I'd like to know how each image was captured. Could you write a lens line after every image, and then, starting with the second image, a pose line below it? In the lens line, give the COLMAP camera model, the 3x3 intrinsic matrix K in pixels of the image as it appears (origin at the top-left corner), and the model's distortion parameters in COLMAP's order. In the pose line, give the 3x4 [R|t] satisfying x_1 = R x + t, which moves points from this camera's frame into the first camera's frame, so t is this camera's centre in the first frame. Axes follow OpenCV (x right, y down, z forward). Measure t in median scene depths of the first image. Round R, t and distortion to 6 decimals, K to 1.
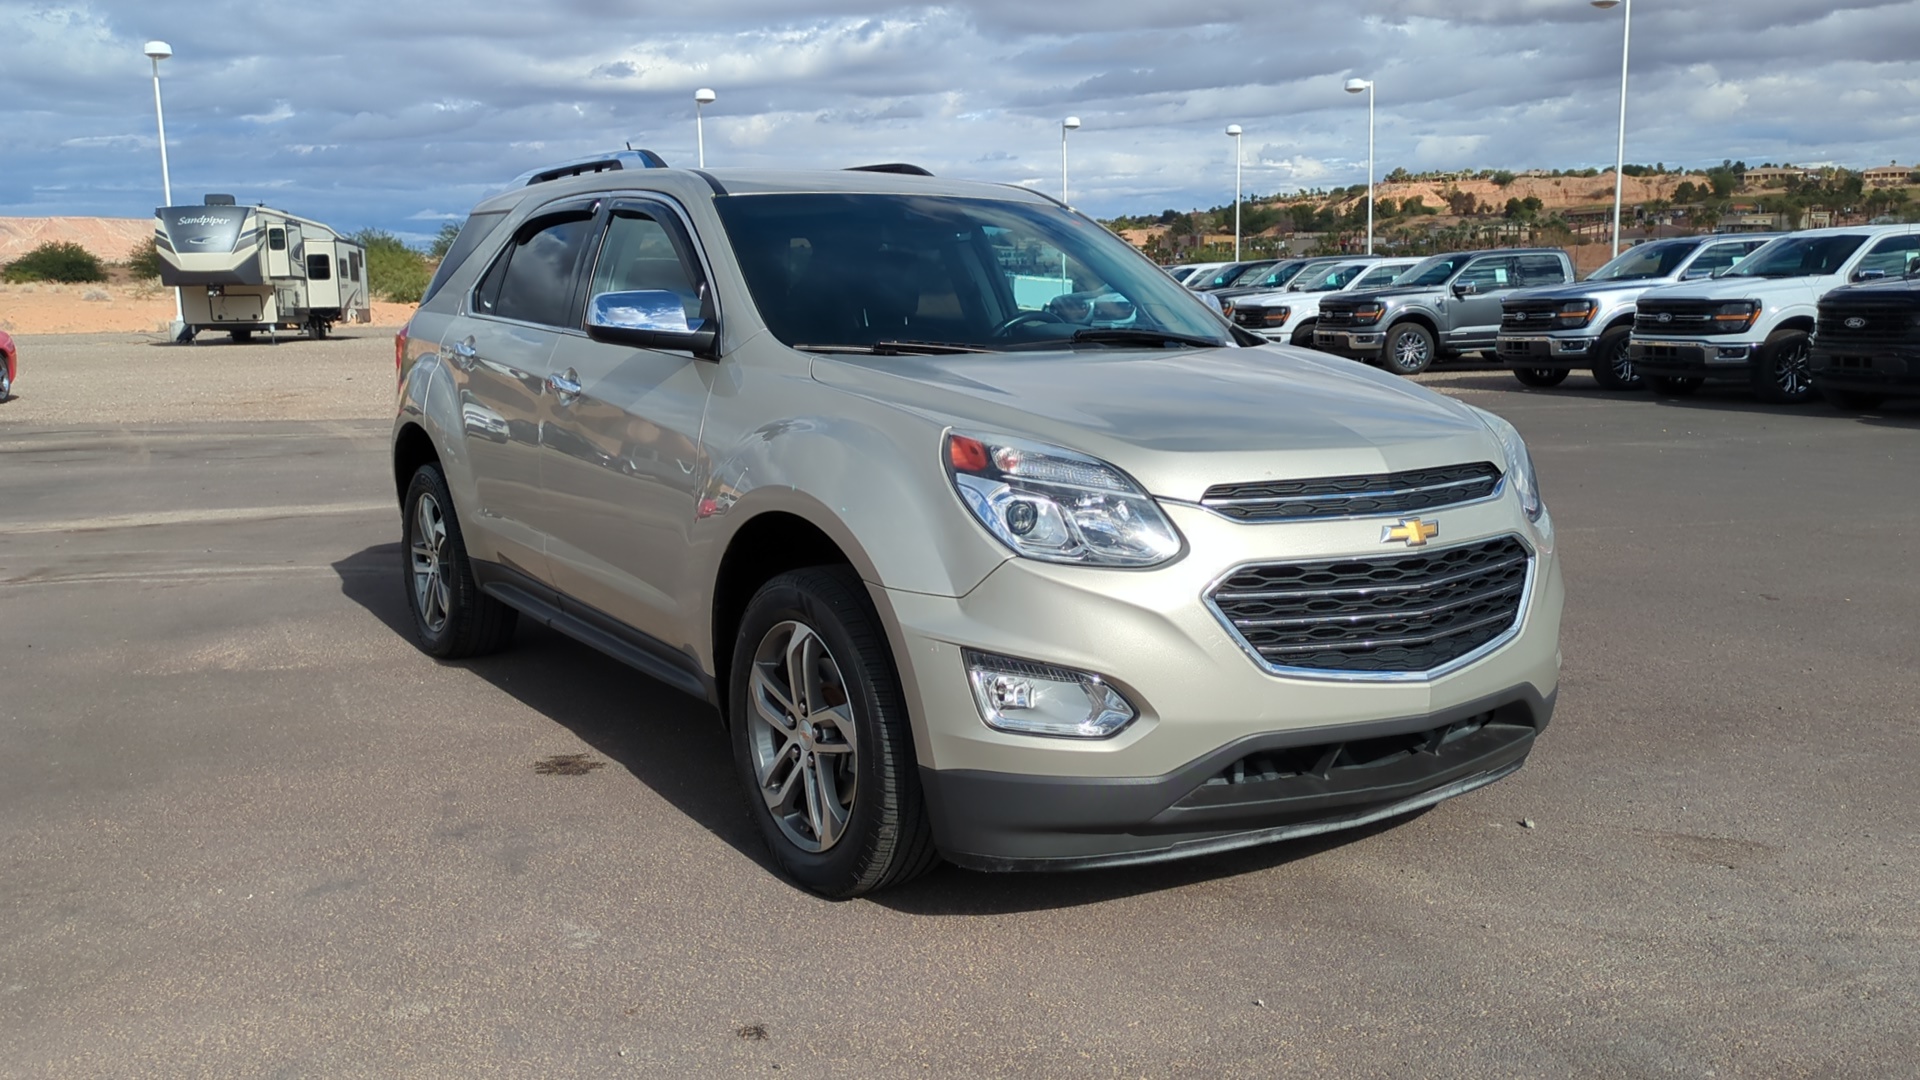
lens RADIAL K [[1635.6, 0, 949.1], [0, 1635.6, 552.0], [0, 0, 1]] dist [0.050945, -0.072825]
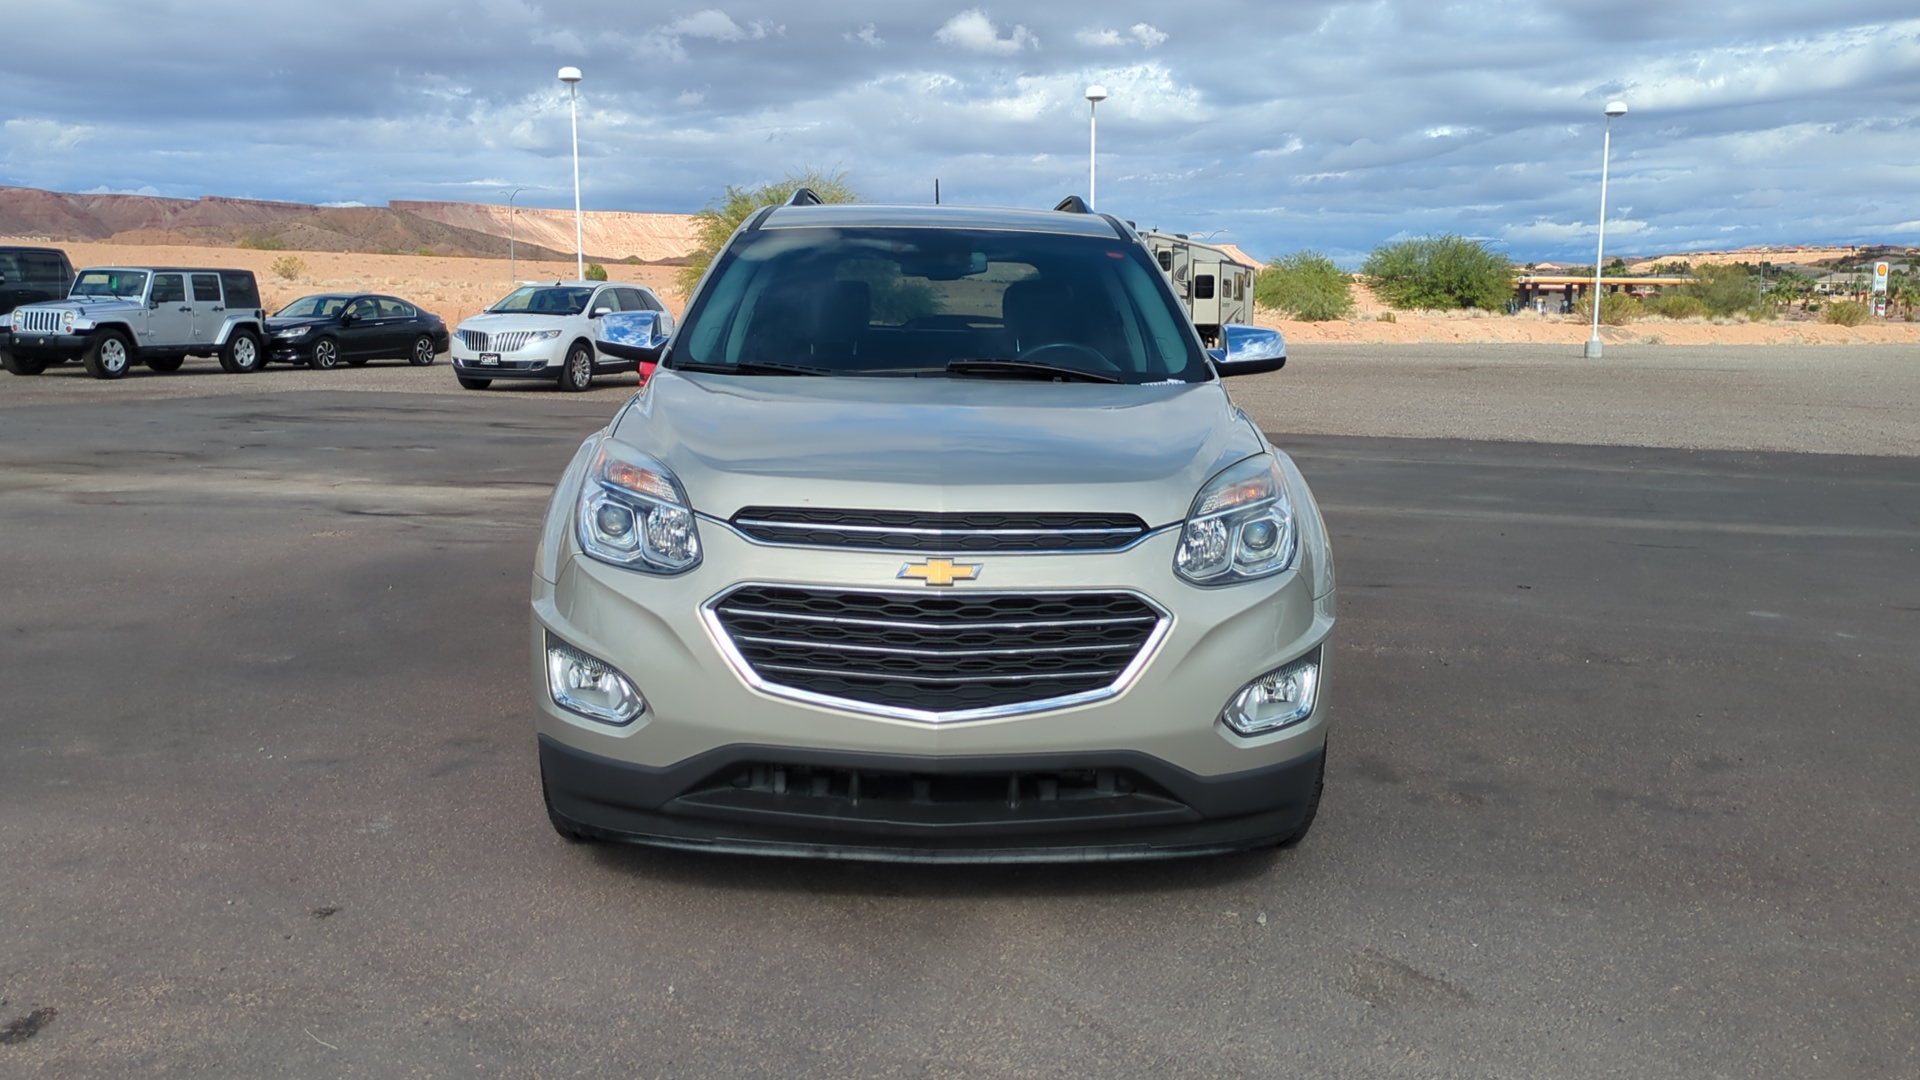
lens RADIAL K [[1635.6, 0, 993.5], [0, 1635.6, 518.2], [0, 0, 1]] dist [0.050945, -0.072825]
pose [[0.858661, 0.091591, -0.504295, 0.810116], [-0.108292, 0.994112, -0.003835, -0.044653], [0.500974, 0.057904, 0.863523, 0.152709]]
